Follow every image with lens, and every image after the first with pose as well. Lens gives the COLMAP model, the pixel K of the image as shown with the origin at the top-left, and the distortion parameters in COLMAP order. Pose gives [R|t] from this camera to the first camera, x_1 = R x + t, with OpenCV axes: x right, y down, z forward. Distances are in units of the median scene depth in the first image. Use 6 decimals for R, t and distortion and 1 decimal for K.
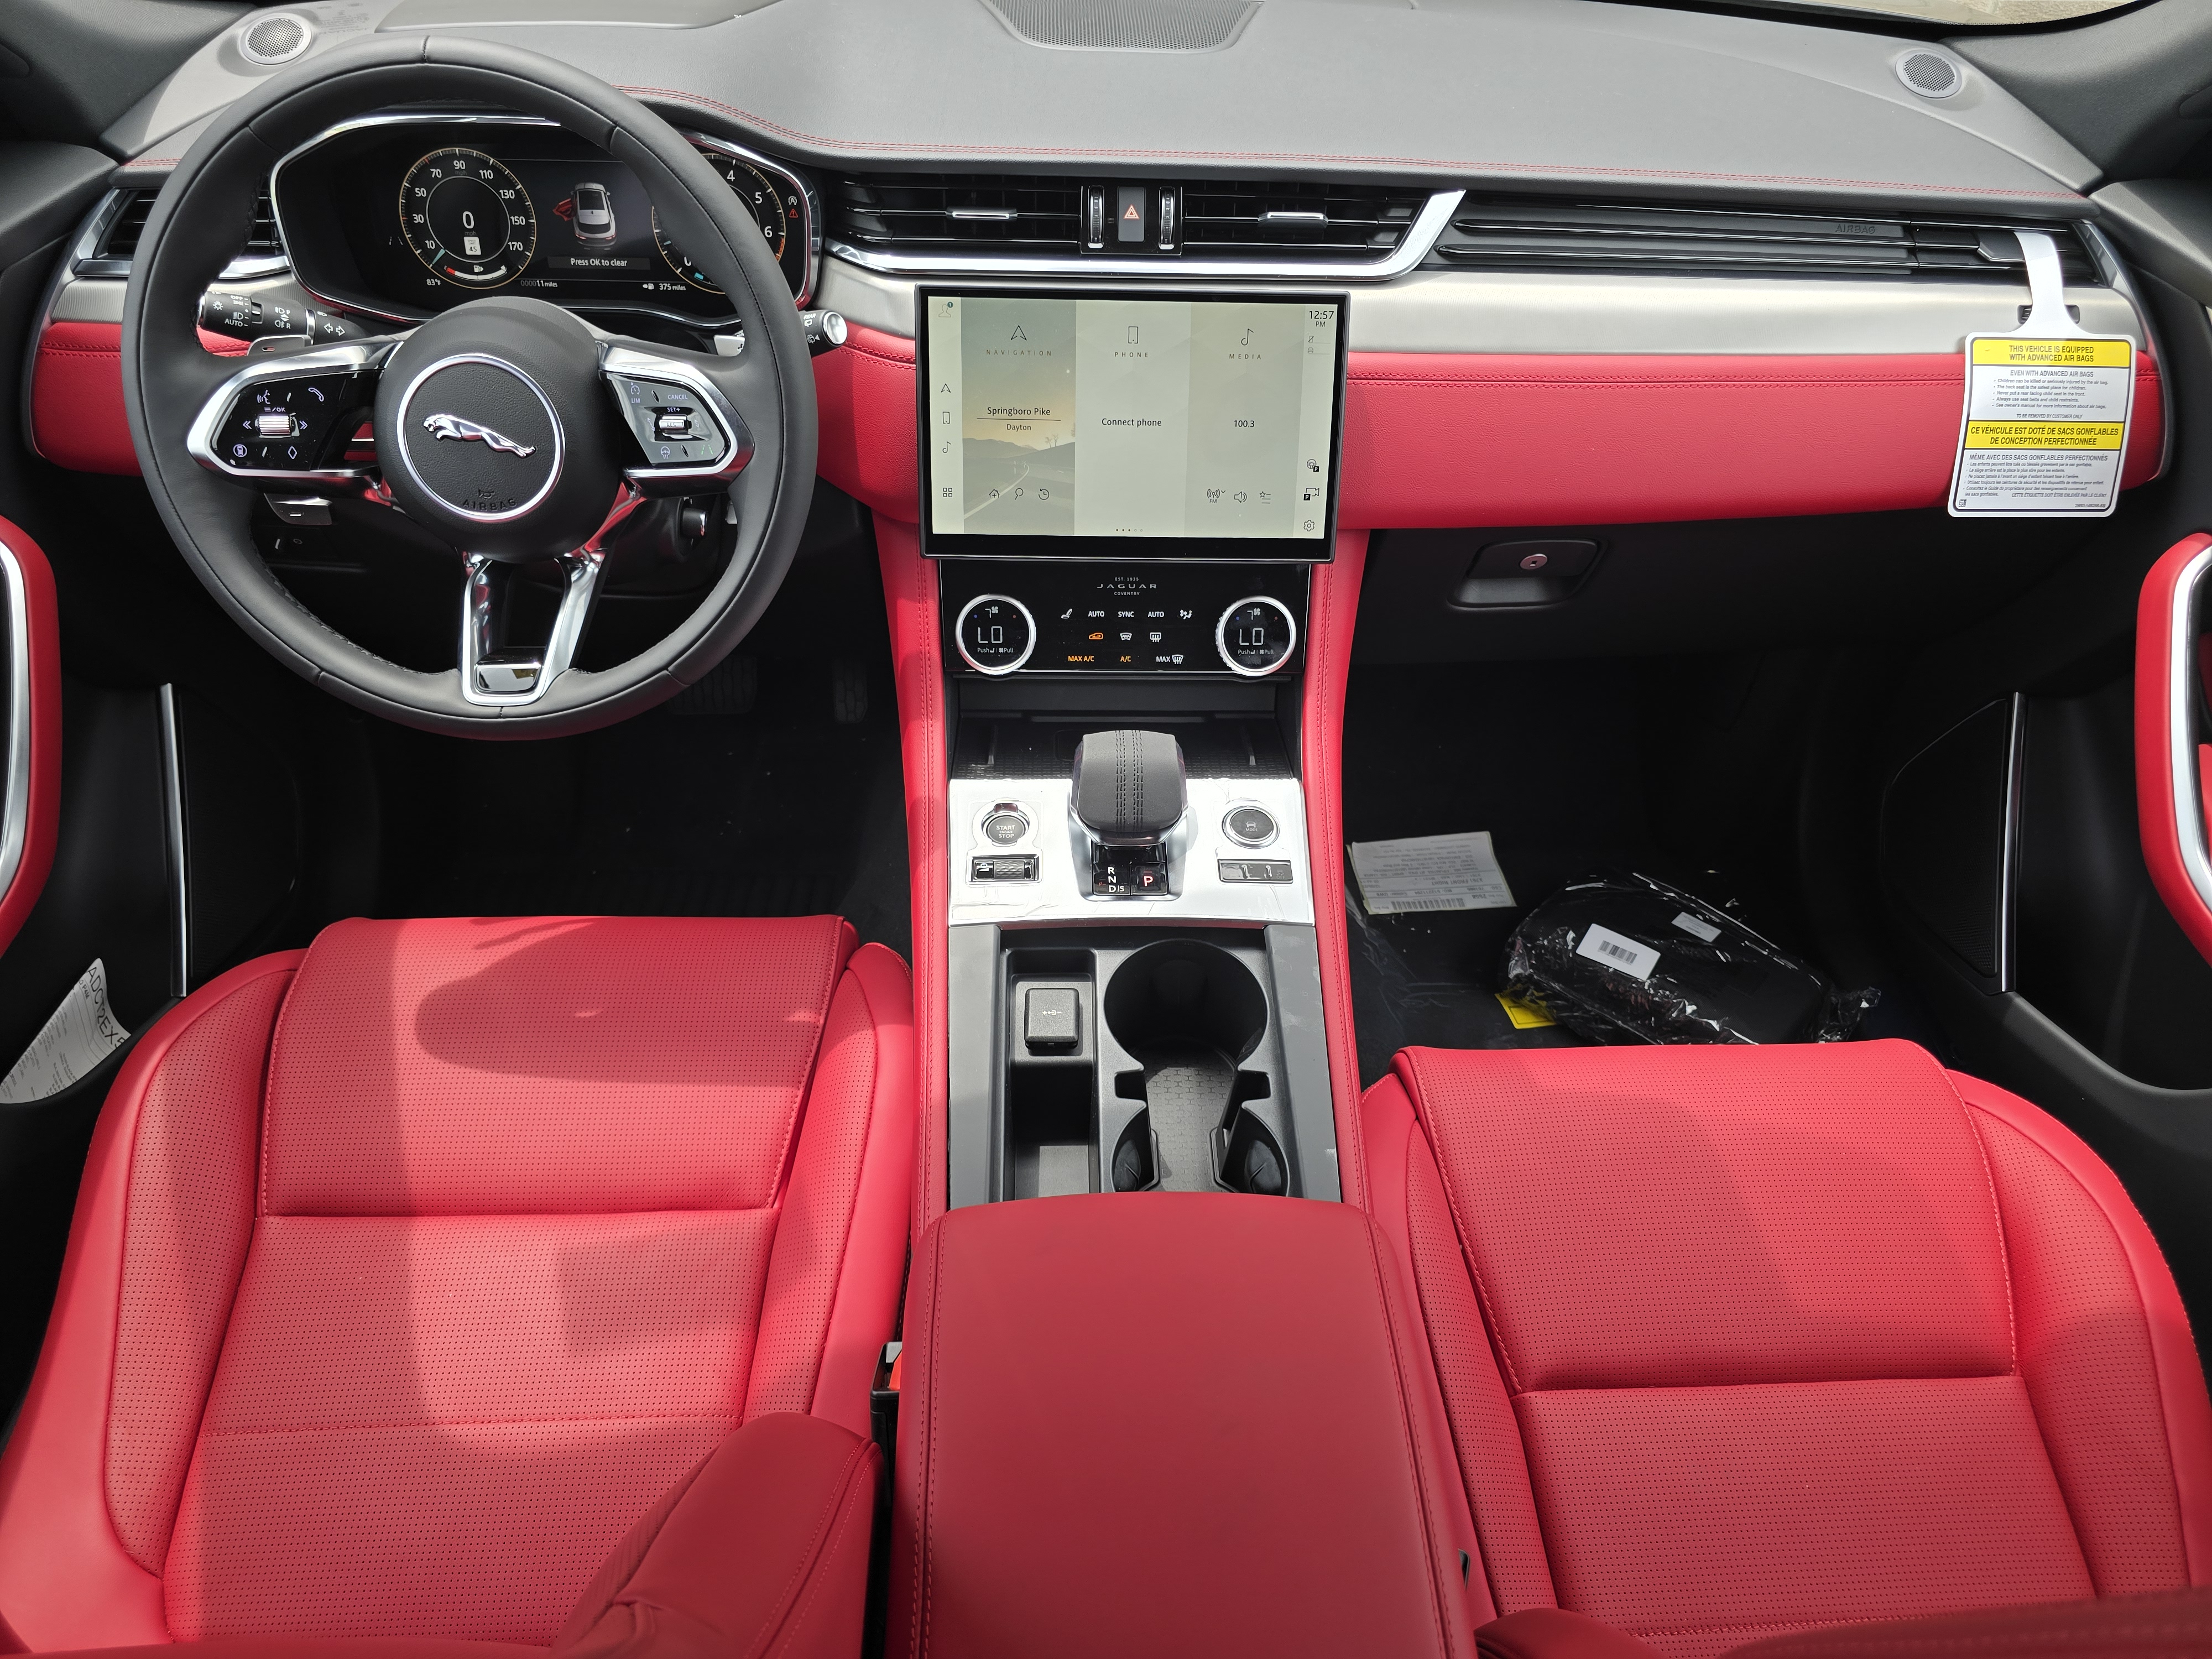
lens RADIAL K [[1487.4, 0, 1125.1], [0, 1487.4, 828.1], [0, 0, 1]] dist [0.036508, -0.040267]
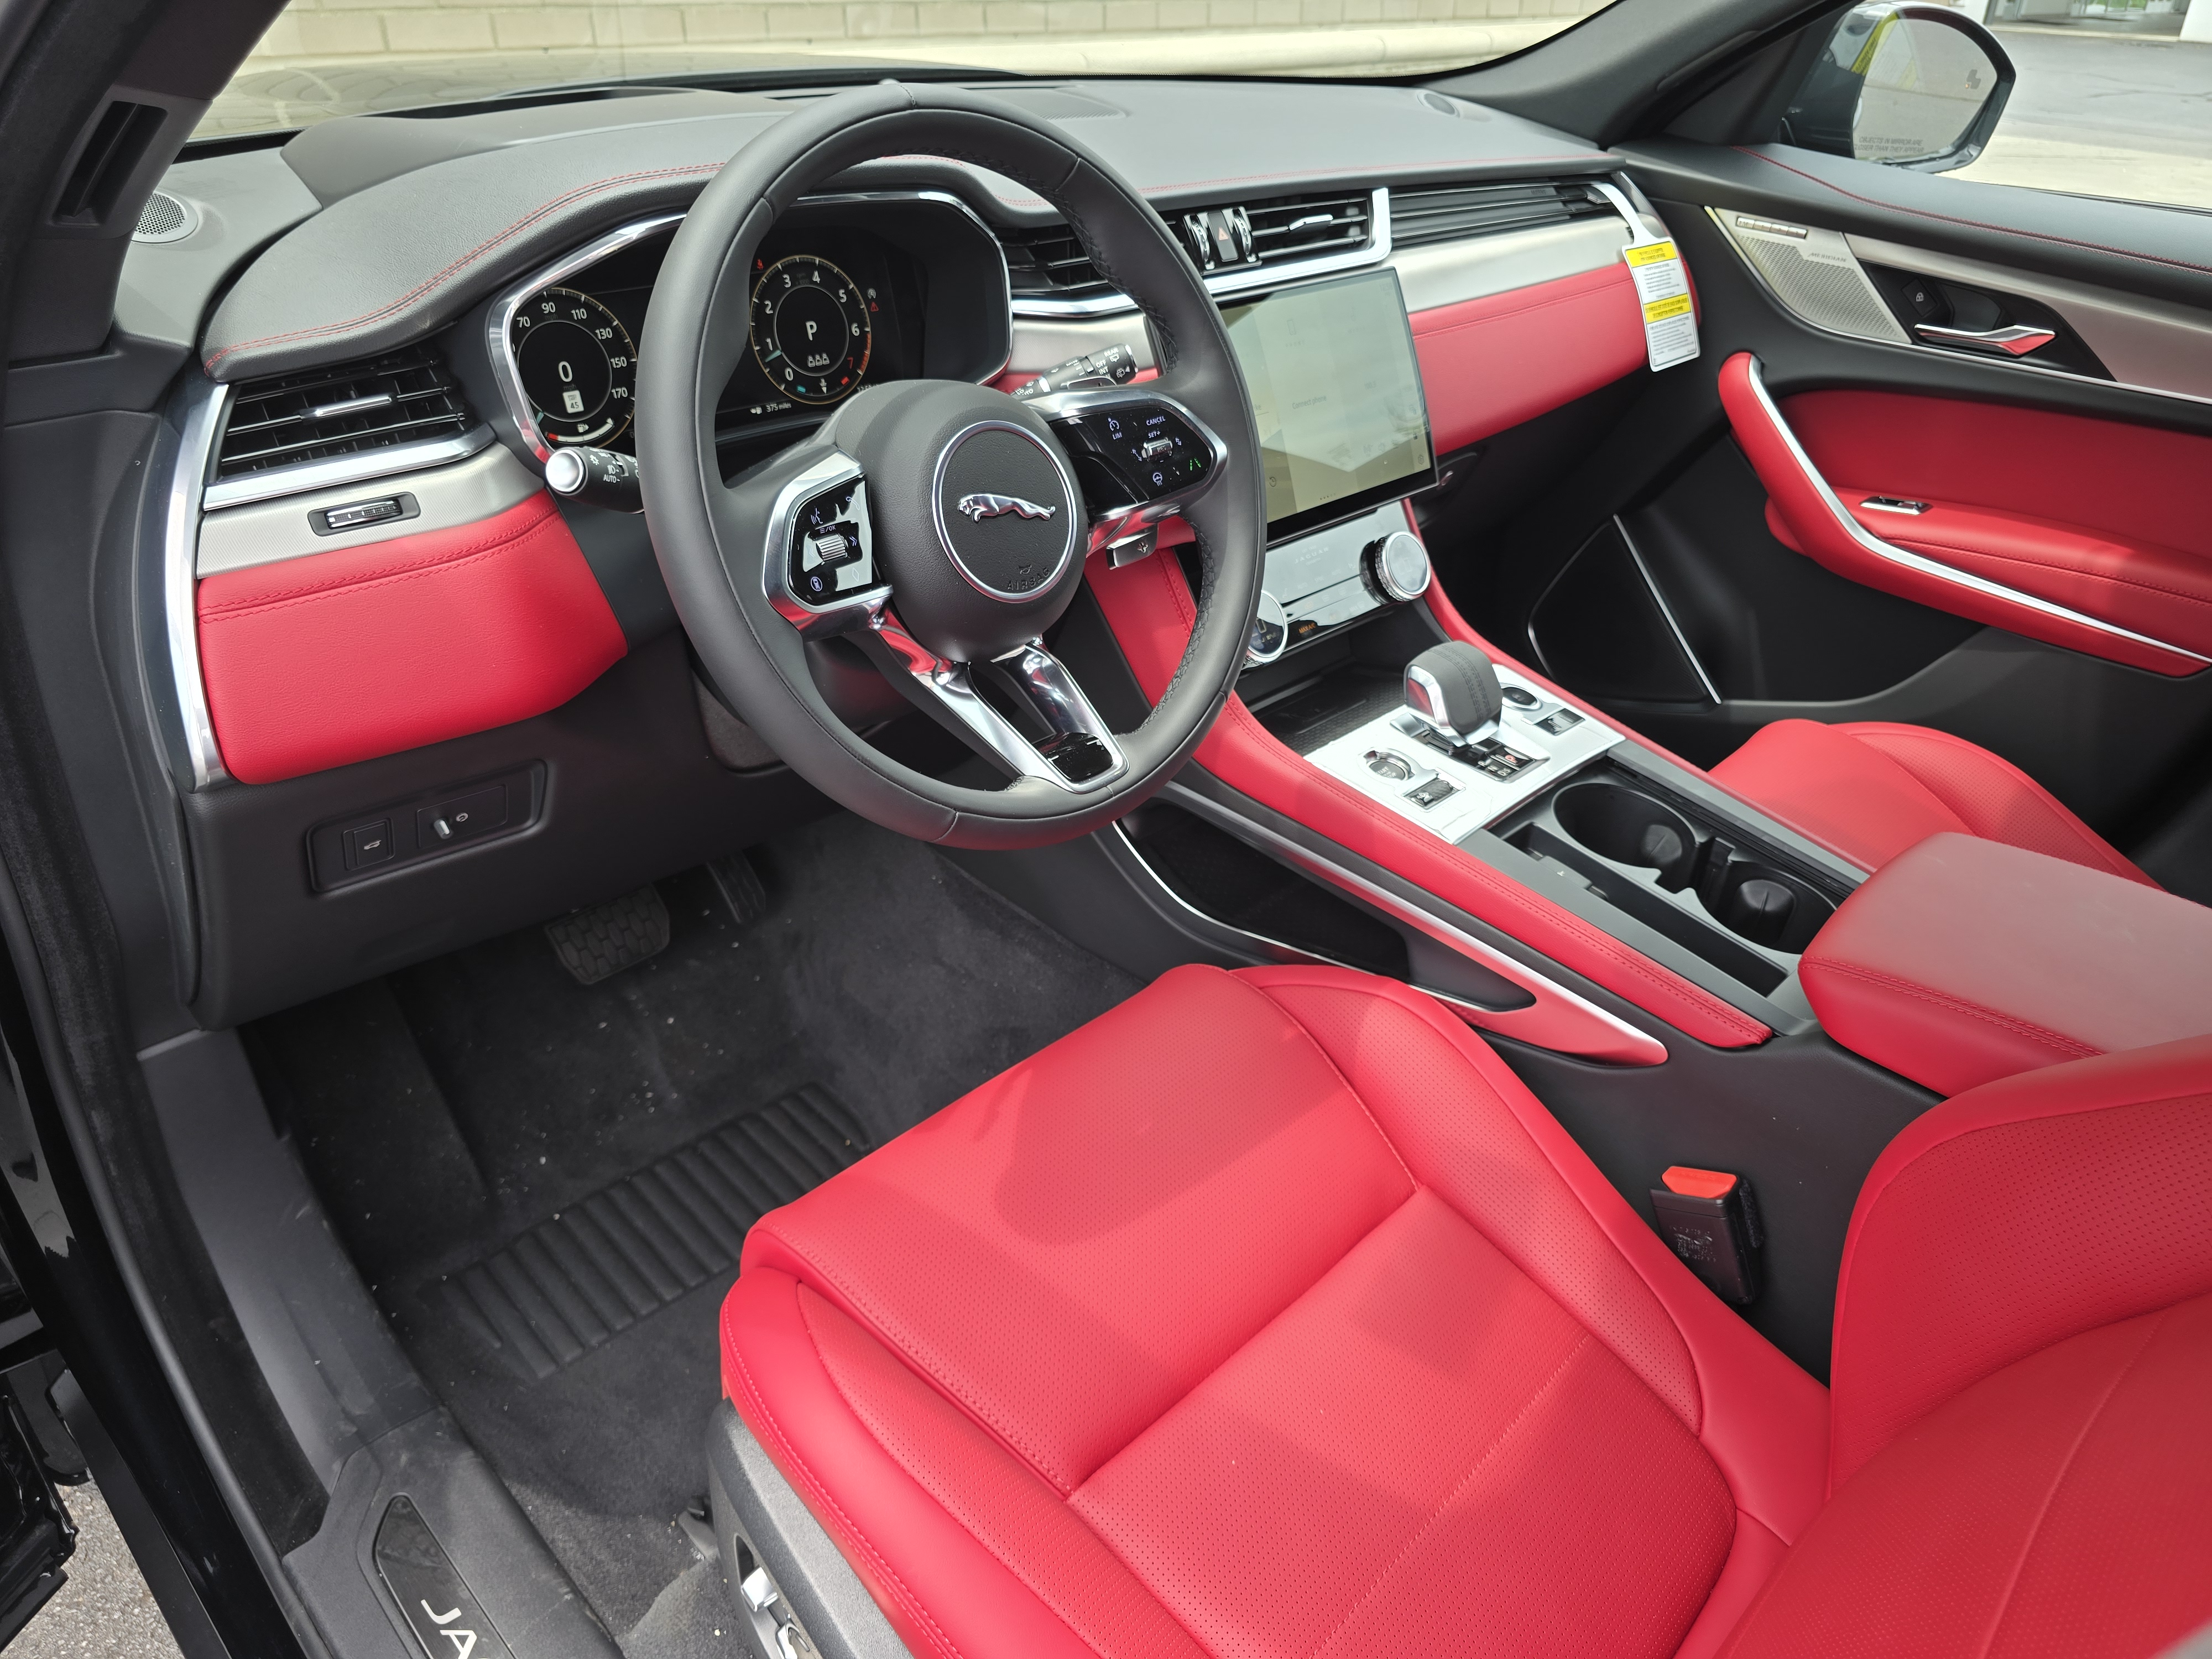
lens RADIAL K [[1487.4, 0, 1108.1], [0, 1487.4, 846.1], [0, 0, 1]] dist [0.036508, -0.040267]
pose [[0.726635, -0.363426, 0.583029, -0.871482], [0.431861, 0.901627, 0.023787, -0.062980], [-0.534319, 0.234503, 0.812103, 0.246129]]
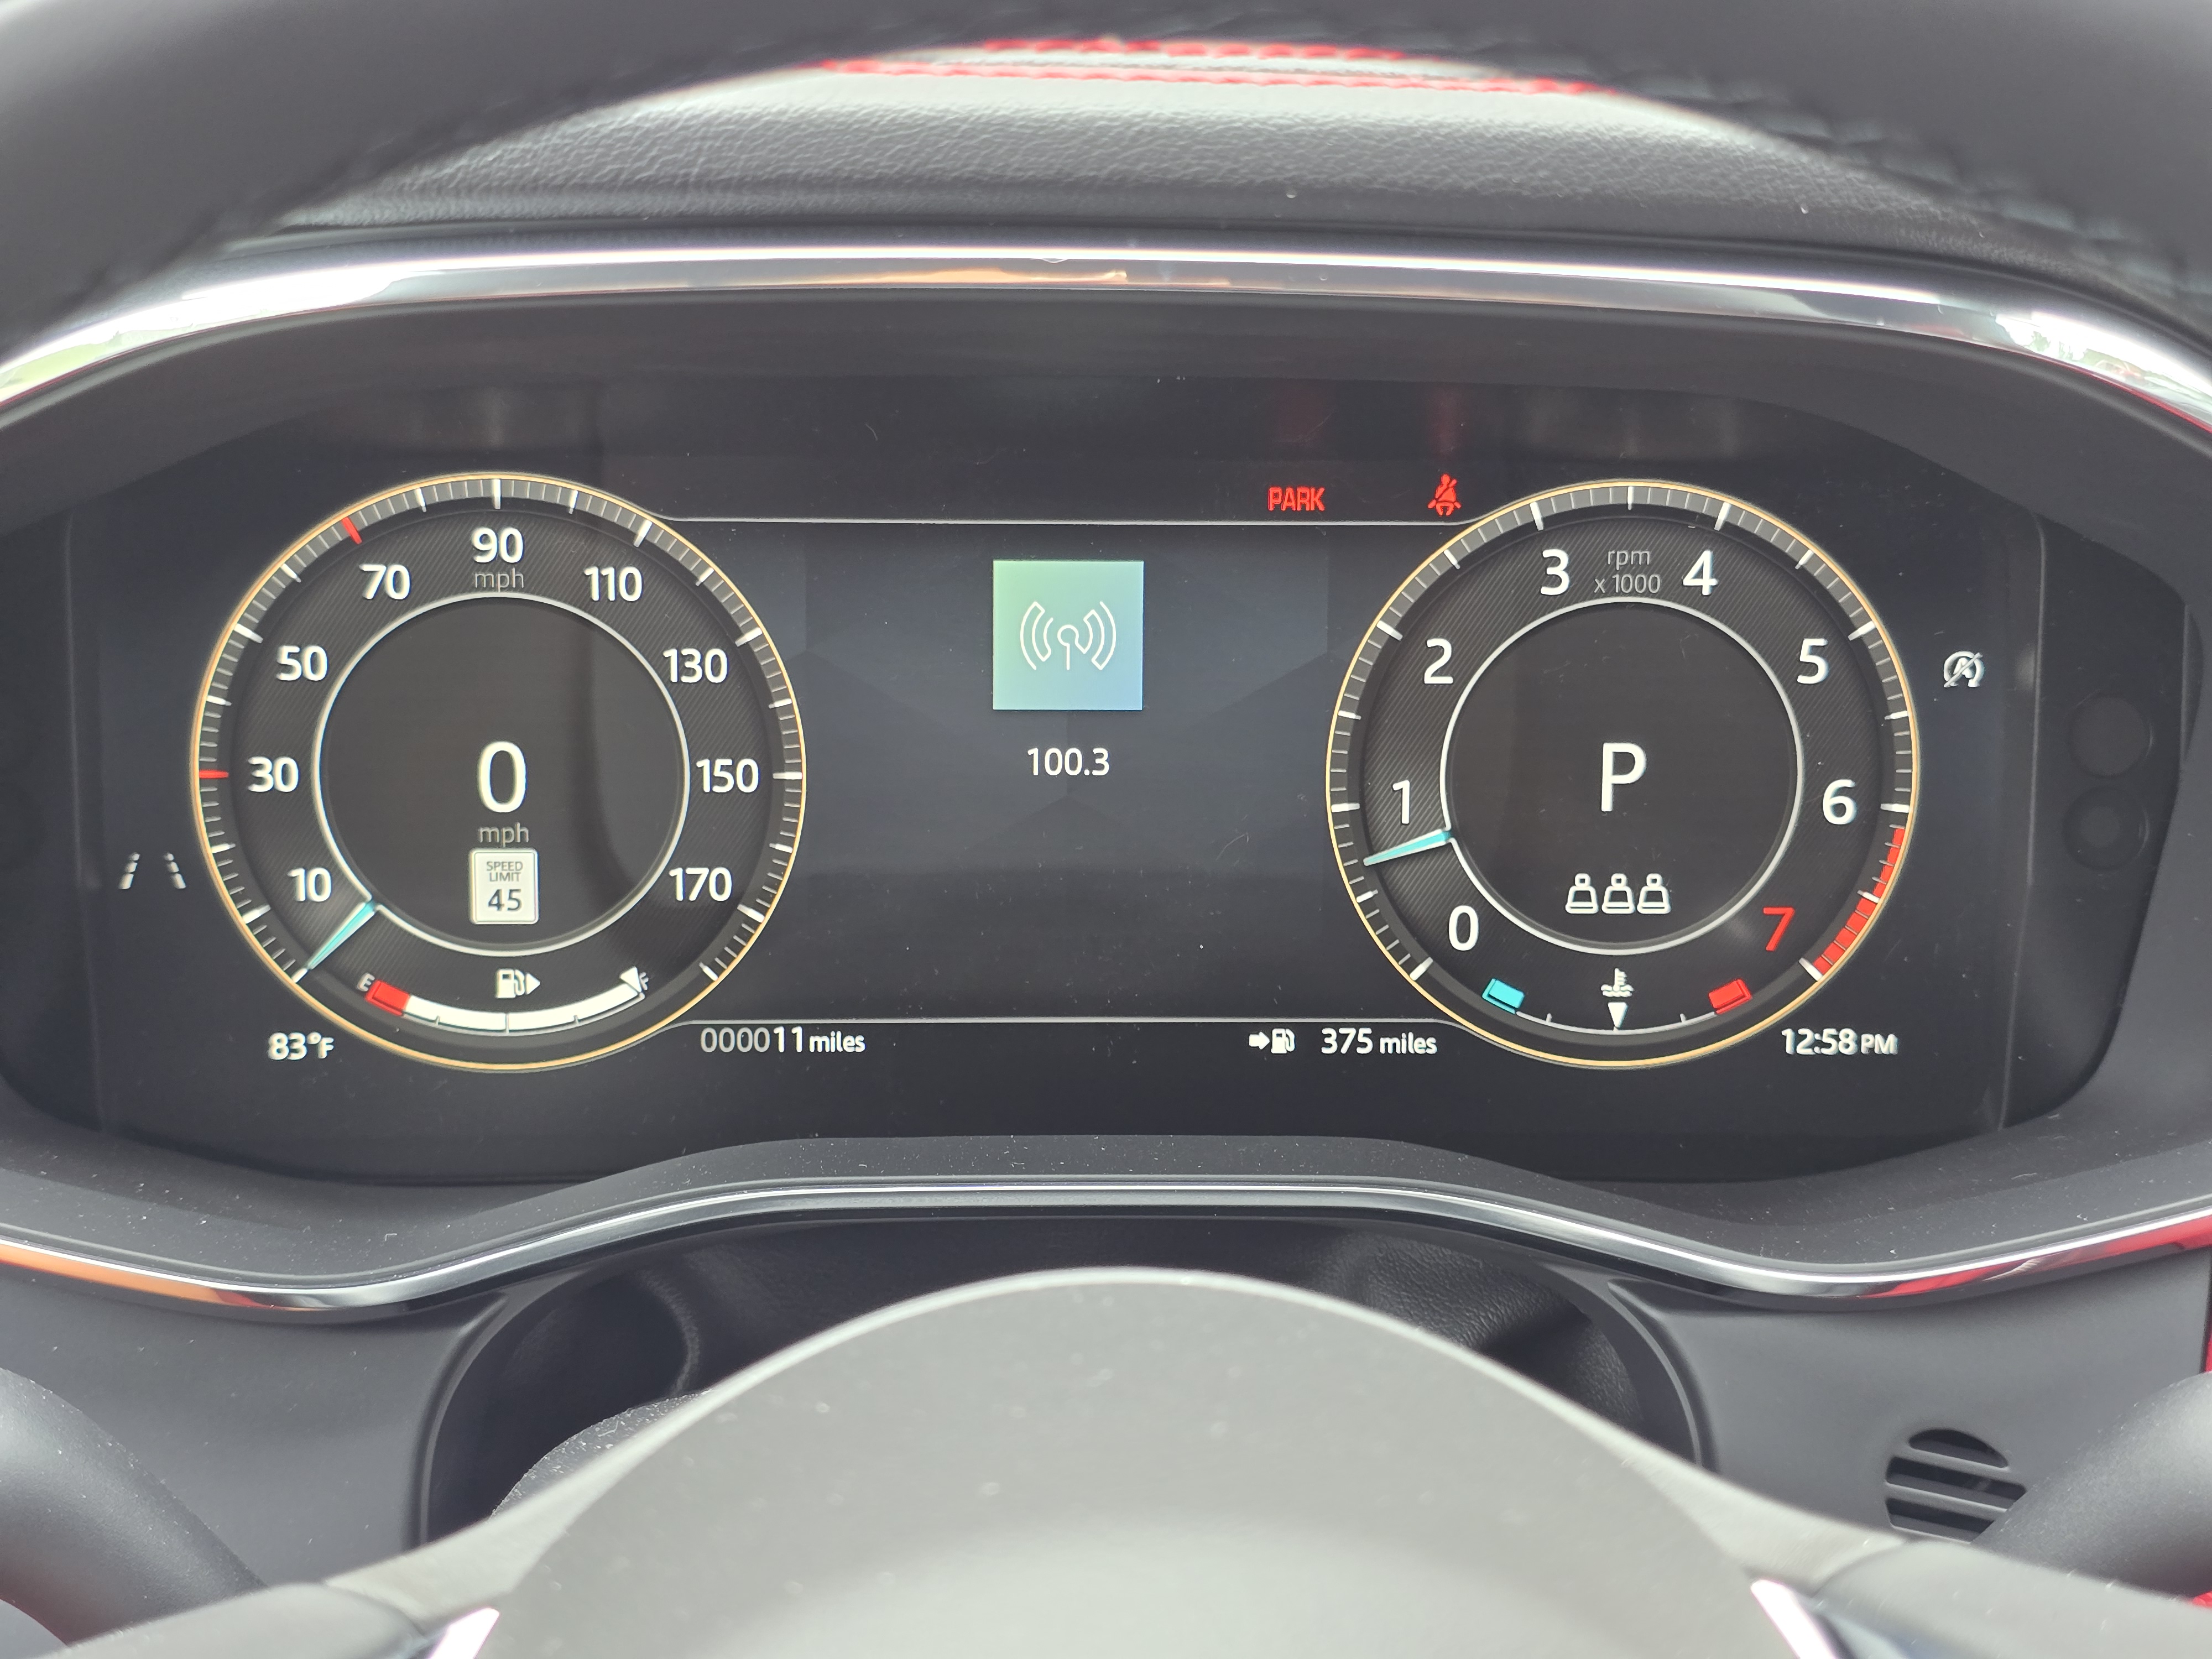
lens RADIAL K [[1487.4, 0, 1094.0], [0, 1487.4, 783.2], [0, 0, 1]] dist [0.036508, -0.040267]
pose [[0.999751, -0.016433, -0.015122, -0.379520], [0.009429, 0.924438, -0.381217, -0.349391], [0.020244, 0.380979, 0.924362, 0.871692]]
